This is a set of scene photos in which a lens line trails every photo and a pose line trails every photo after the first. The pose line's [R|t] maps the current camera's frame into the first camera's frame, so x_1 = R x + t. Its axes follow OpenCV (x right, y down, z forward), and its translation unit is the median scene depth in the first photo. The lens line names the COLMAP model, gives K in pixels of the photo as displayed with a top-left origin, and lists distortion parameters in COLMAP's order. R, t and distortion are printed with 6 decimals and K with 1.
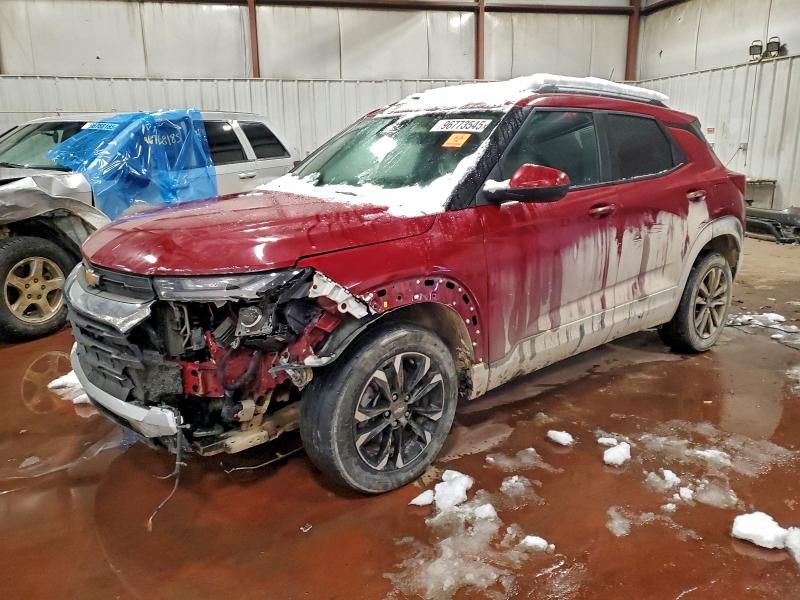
lens RADIAL K [[618.8, 0, 397.4], [0, 618.8, 296.0], [0, 0, 1]] dist [0.044184, -0.002007]
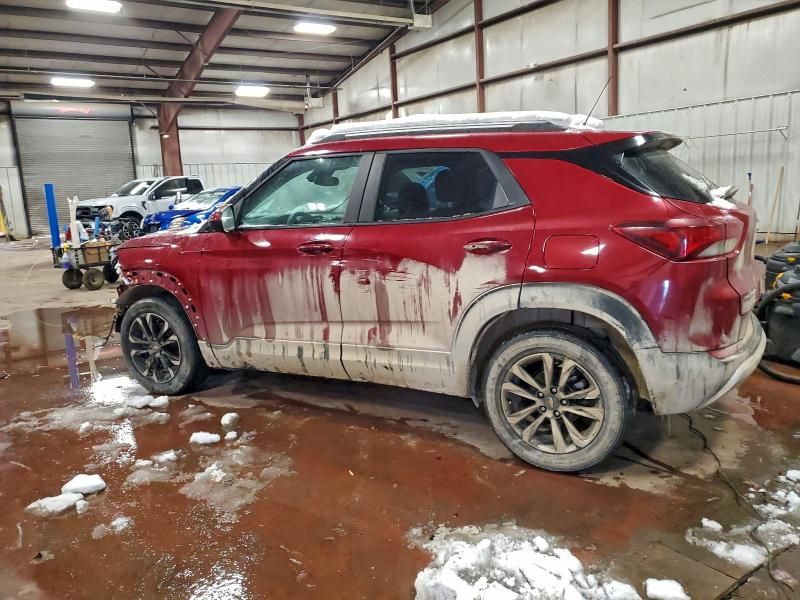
lens RADIAL K [[618.8, 0, 397.4], [0, 618.8, 296.0], [0, 0, 1]] dist [0.044184, -0.002007]
pose [[0.374498, 0.159145, -0.913468, 1.420542], [-0.185574, 0.978093, 0.094323, -0.188241], [0.908468, 0.134192, 0.395827, 0.728274]]
